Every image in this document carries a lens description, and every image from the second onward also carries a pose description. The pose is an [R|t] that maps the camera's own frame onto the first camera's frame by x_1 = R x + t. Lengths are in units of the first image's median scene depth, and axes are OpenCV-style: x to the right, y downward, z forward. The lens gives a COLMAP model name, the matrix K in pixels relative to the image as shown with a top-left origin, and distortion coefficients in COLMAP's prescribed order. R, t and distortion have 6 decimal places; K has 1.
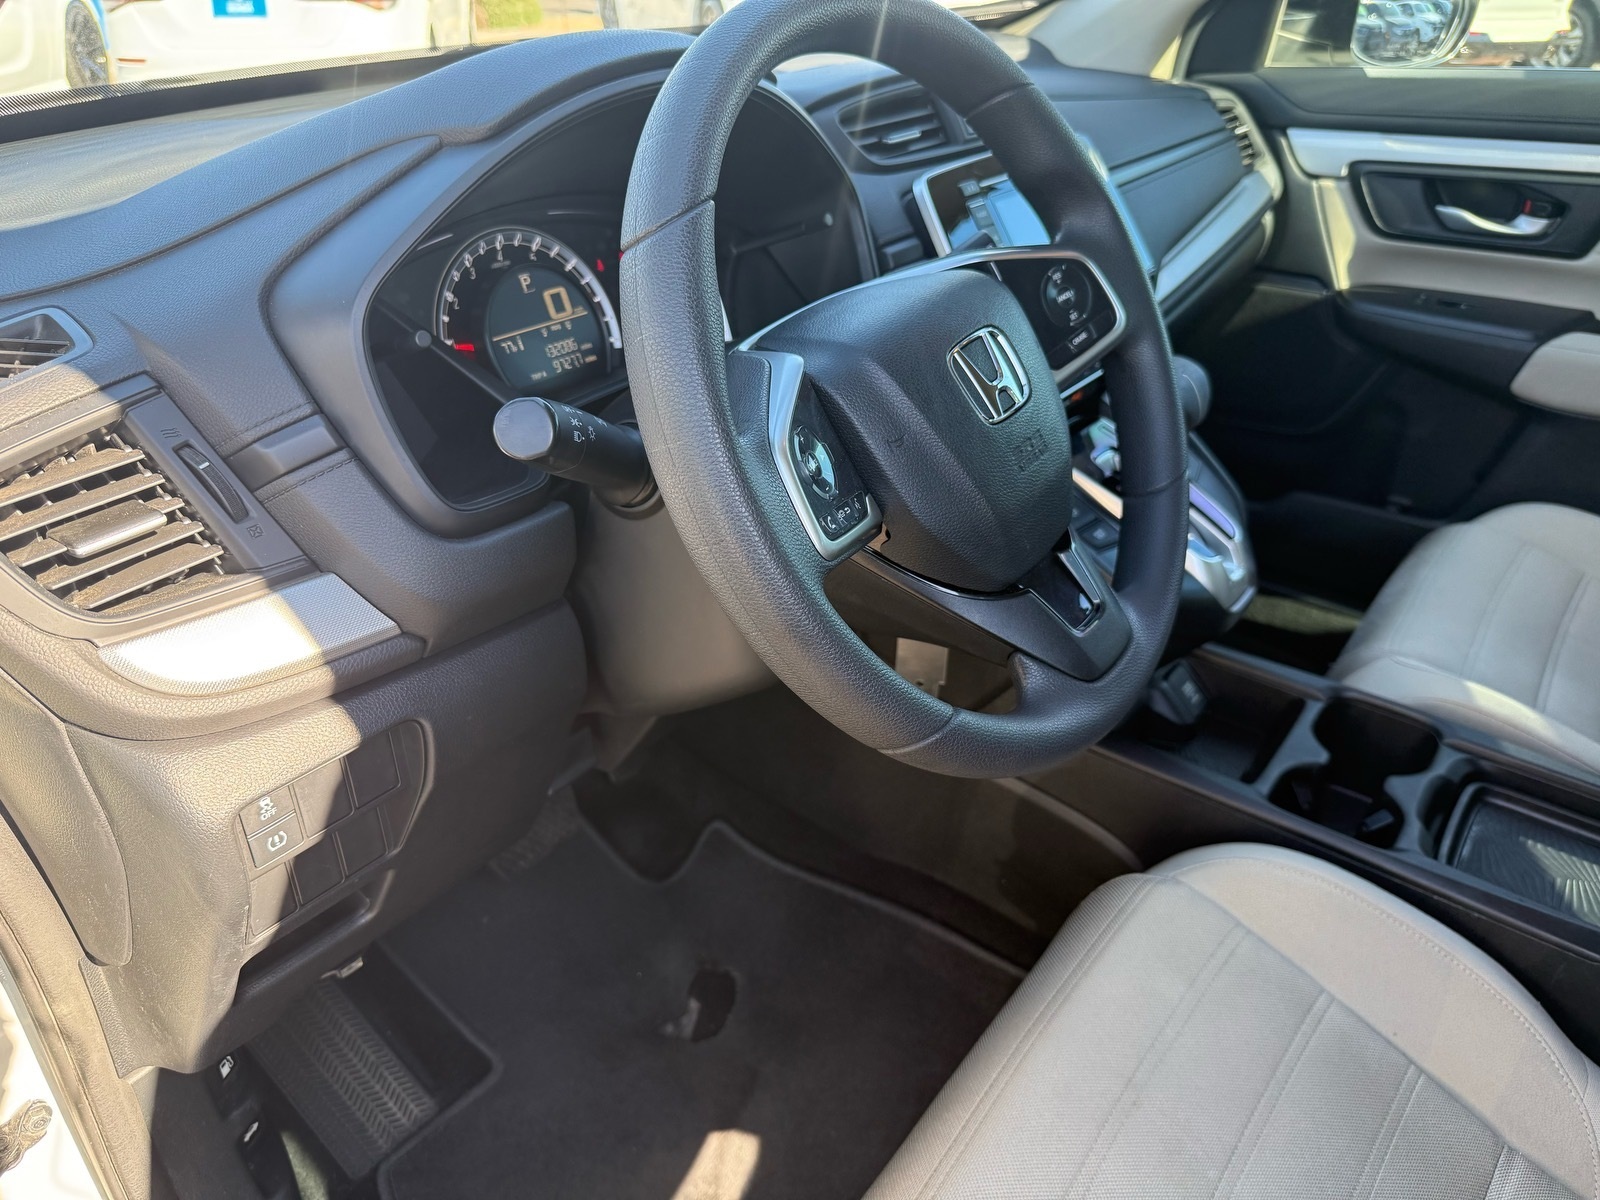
lens RADIAL K [[1115.5, 0, 795.3], [0, 1115.5, 629.8], [0, 0, 1]] dist [-0.022547, 0.007366]
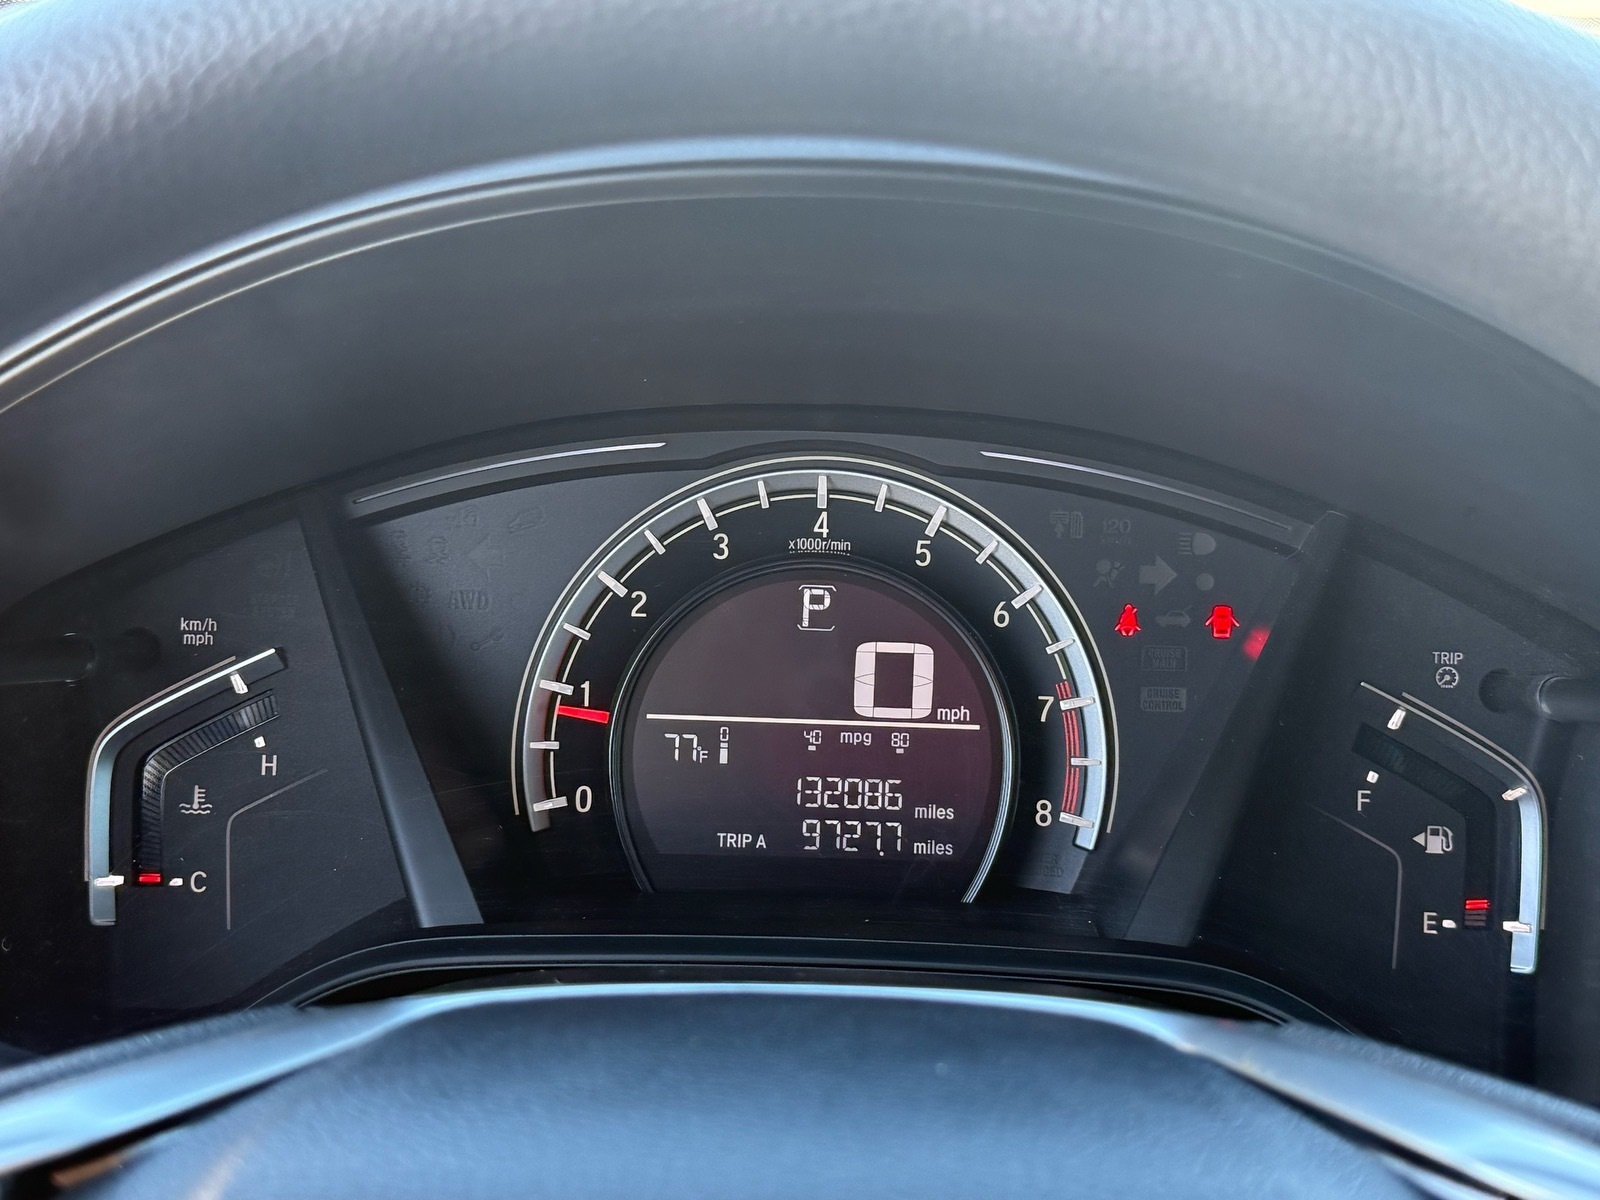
lens RADIAL K [[2213.2, 0, 800.0], [0, 2213.2, 600.0], [0, 0, 1]] dist [0.072986, 0.015653]
pose [[0.594490, 0.279242, -0.754059, 0.312357], [-0.439891, 0.897938, -0.014281, -0.293295], [0.673110, 0.340194, 0.656651, 0.489046]]
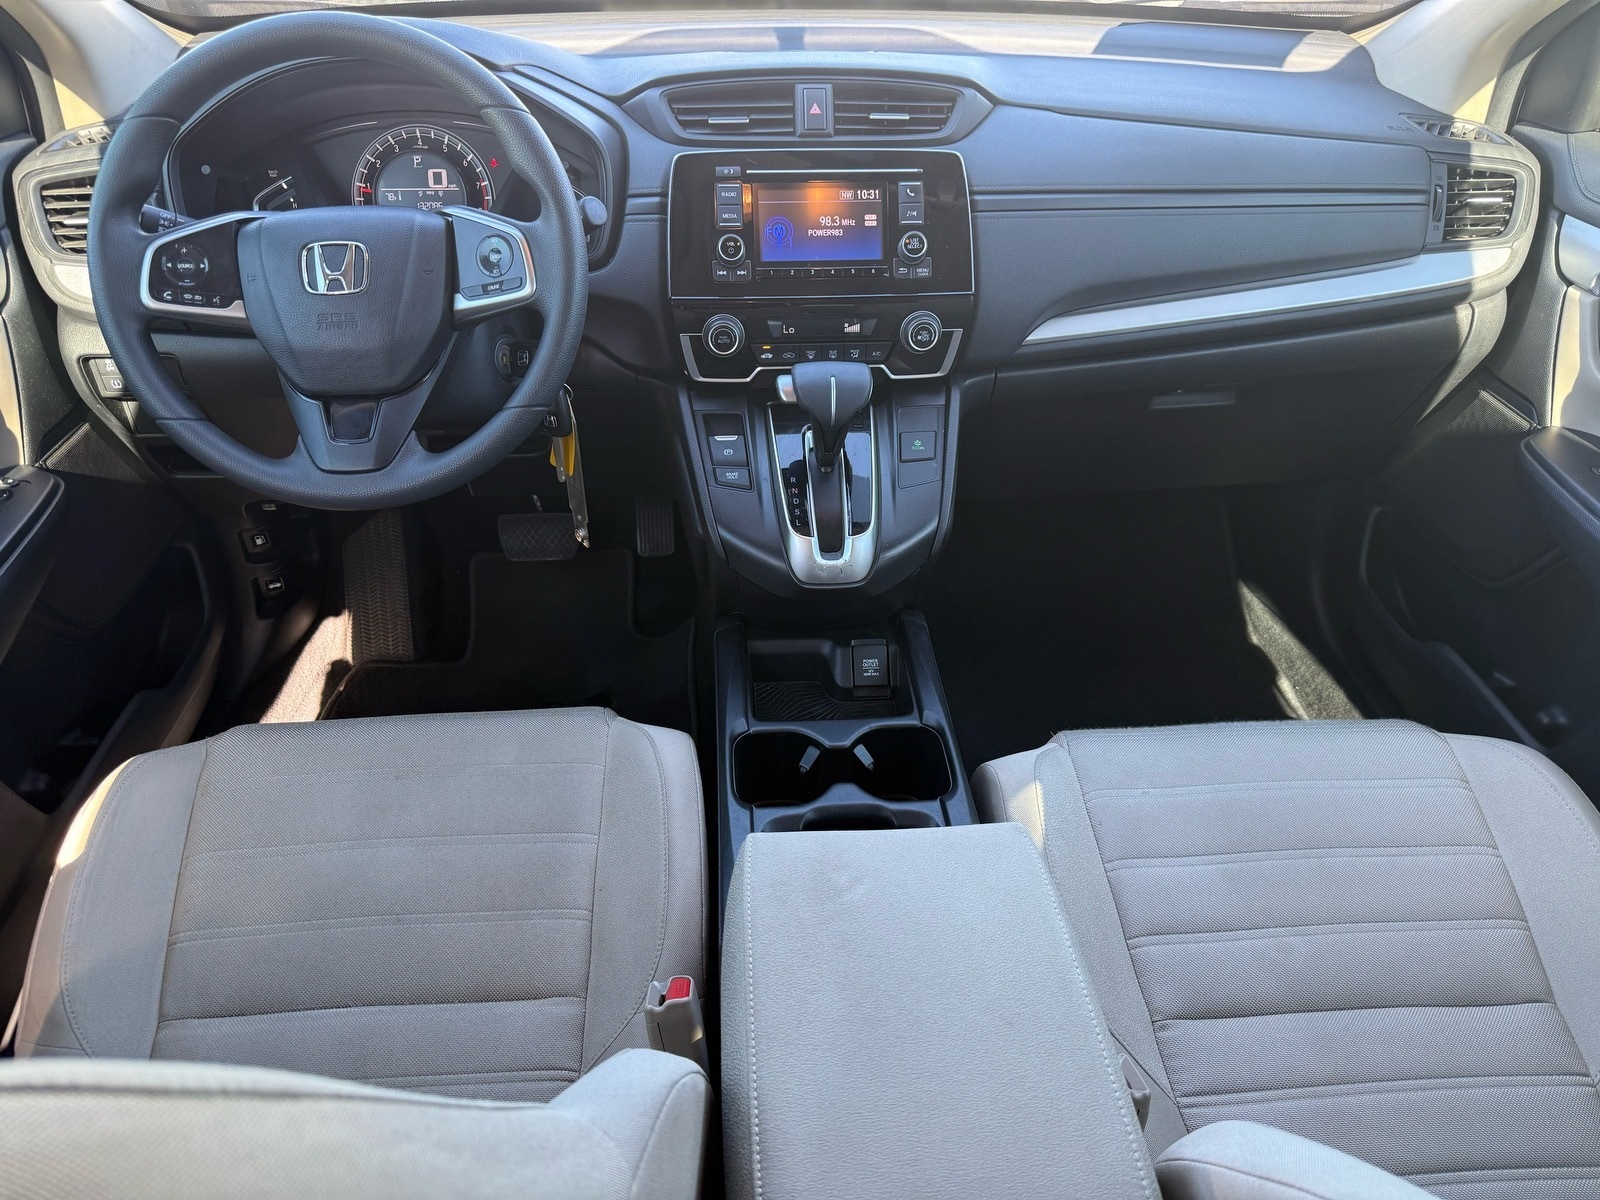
lens RADIAL K [[1115.5, 0, 795.3], [0, 1115.5, 629.8], [0, 0, 1]] dist [-0.022547, 0.007366]
pose [[0.678390, 0.460947, -0.572114, 1.345931], [-0.405041, 0.884320, 0.232206, -0.298218], [0.612967, 0.074204, 0.786616, 0.108671]]
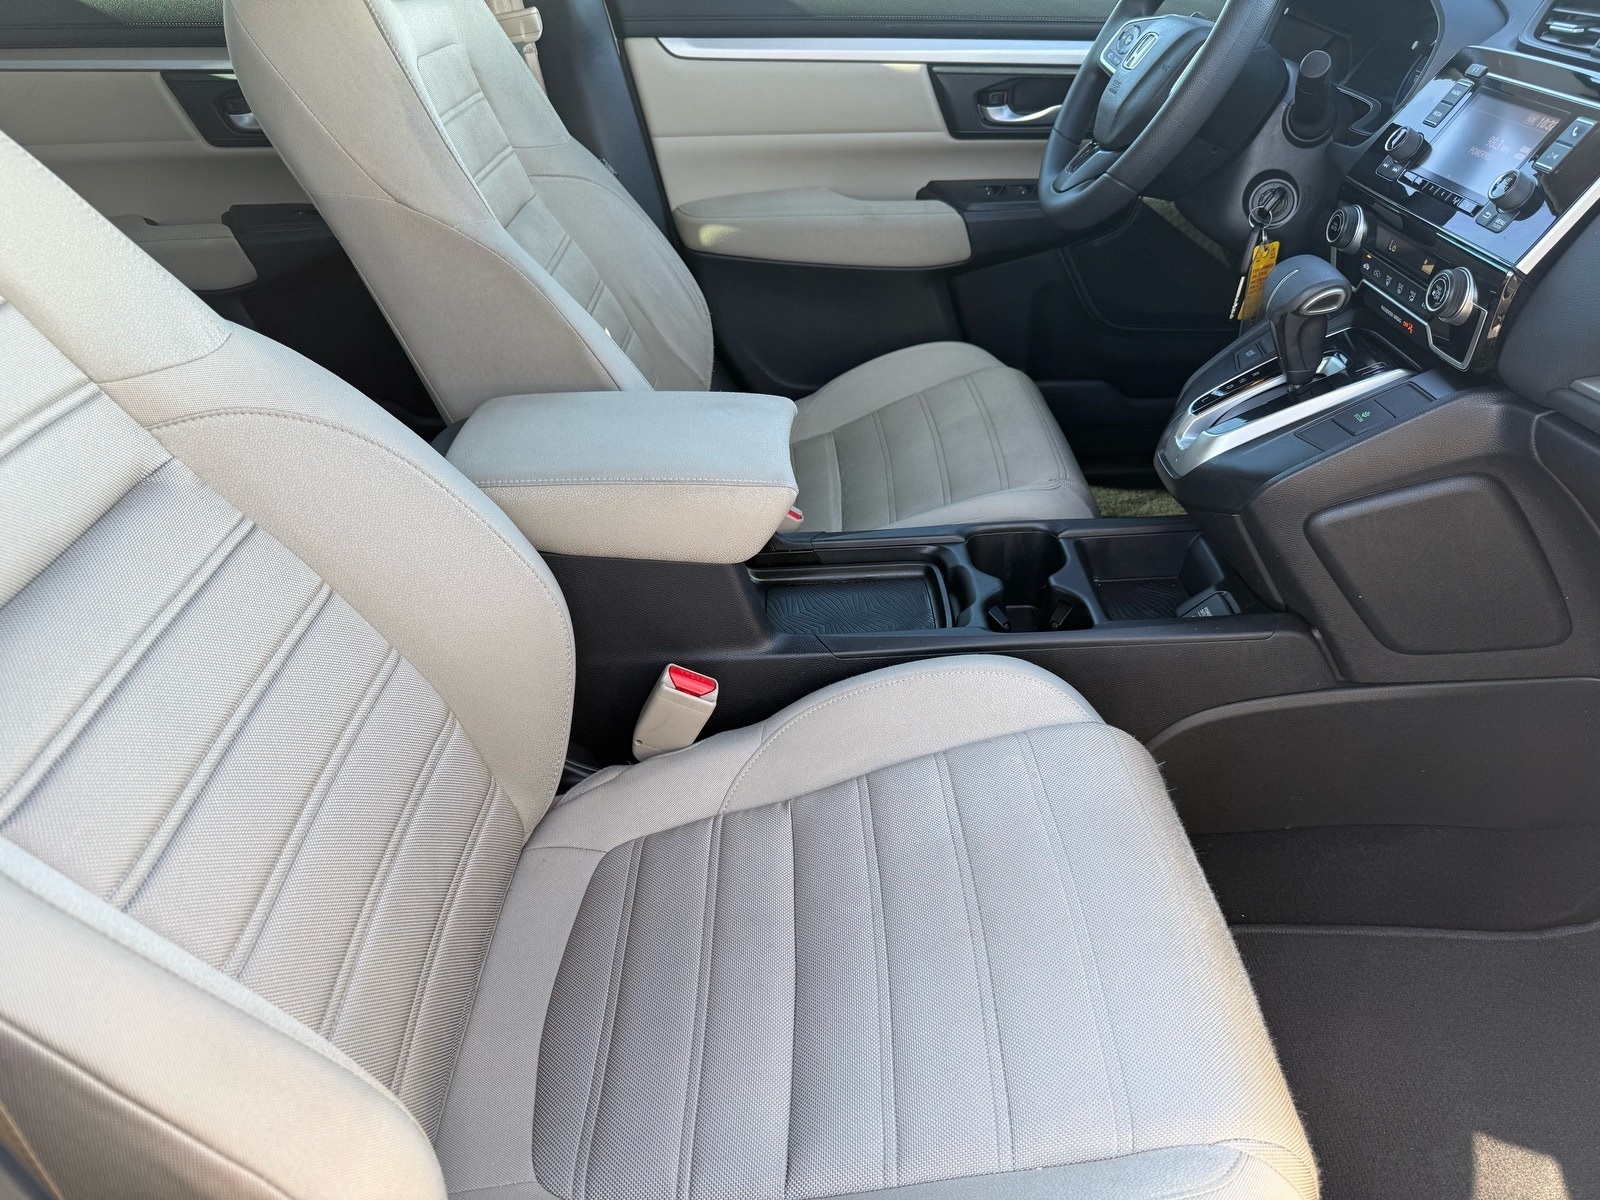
lens RADIAL K [[1151.8, 0, 808.8], [0, 1151.8, 630.5], [0, 0, 1]] dist [0.039099, -0.036492]
pose [[-0.773853, 0.366843, -0.516312, 1.733770], [-0.316765, 0.481747, 0.817055, -1.001774], [0.548463, 0.795830, -0.256598, 1.590171]]
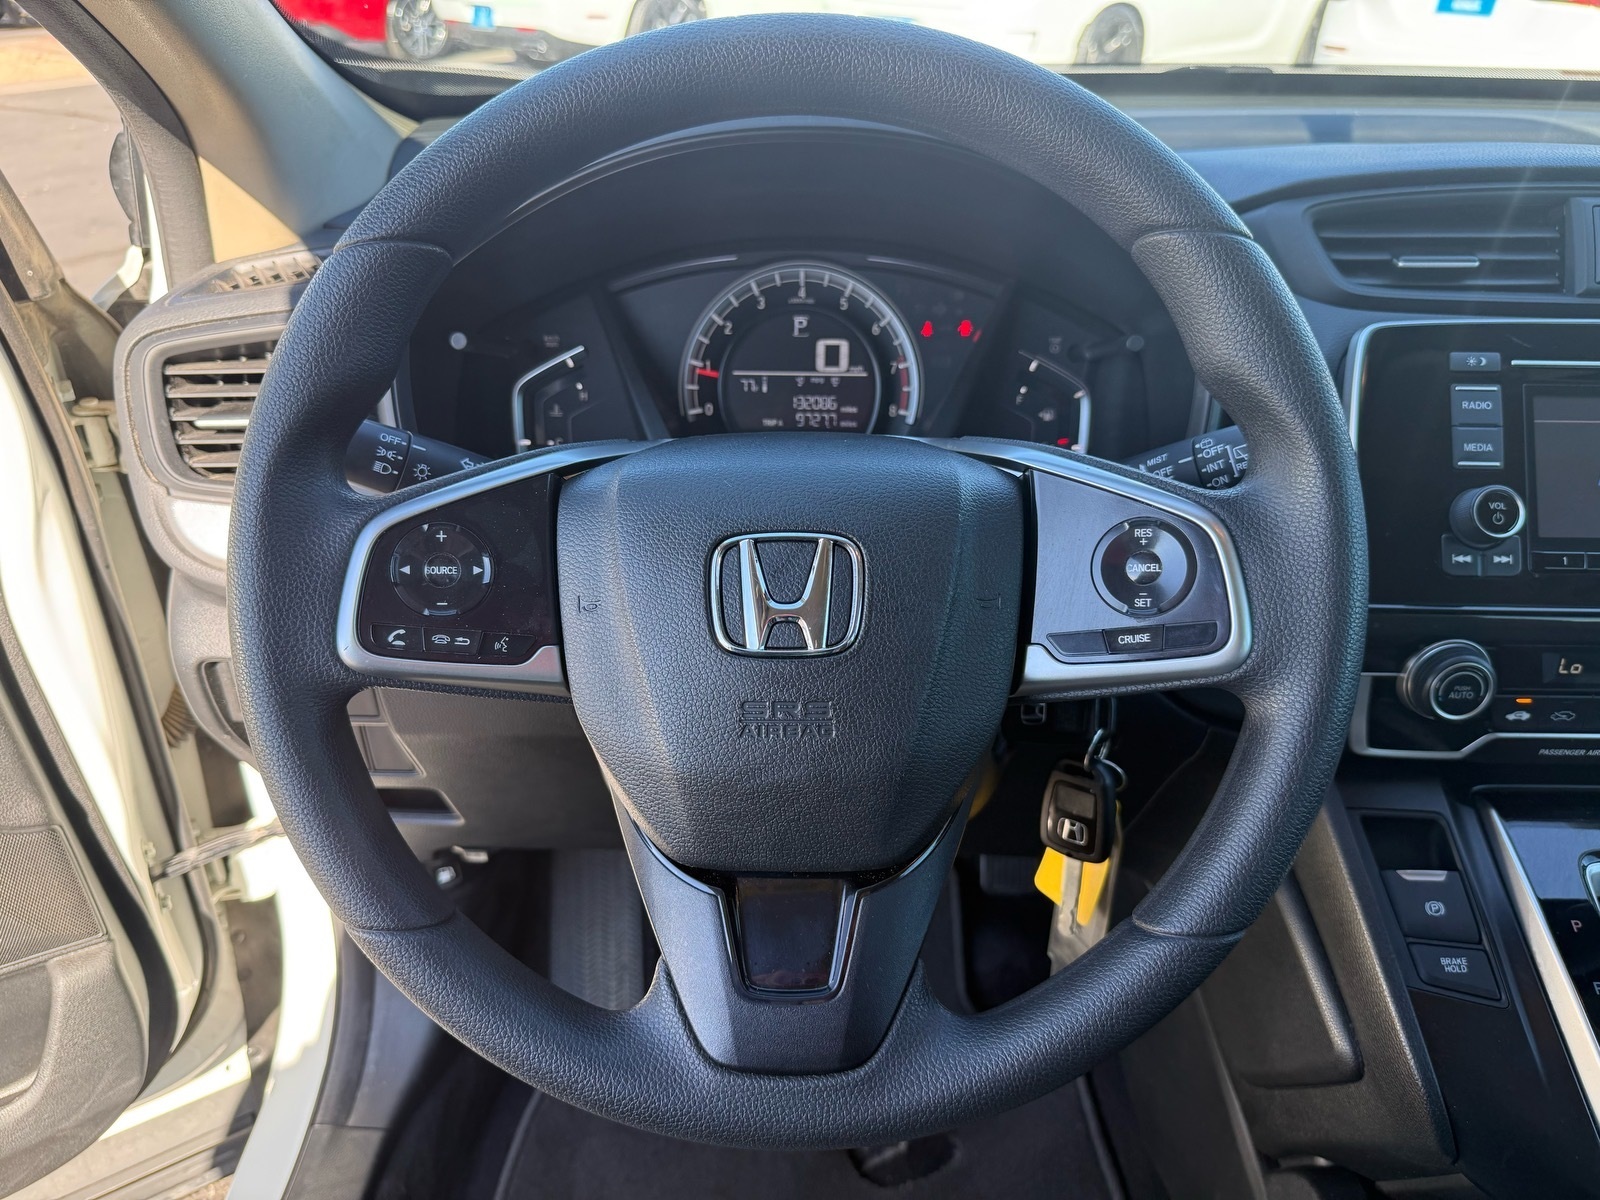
lens RADIAL K [[1133.6, 0, 783.2], [0, 1133.6, 629.5], [0, 0, 1]] dist [0.083025, -0.133239]
pose [[0.596328, 0.416858, -0.686019, 0.497942], [-0.420822, 0.890091, 0.175059, -0.240220], [0.683595, 0.184300, 0.706209, 0.352674]]
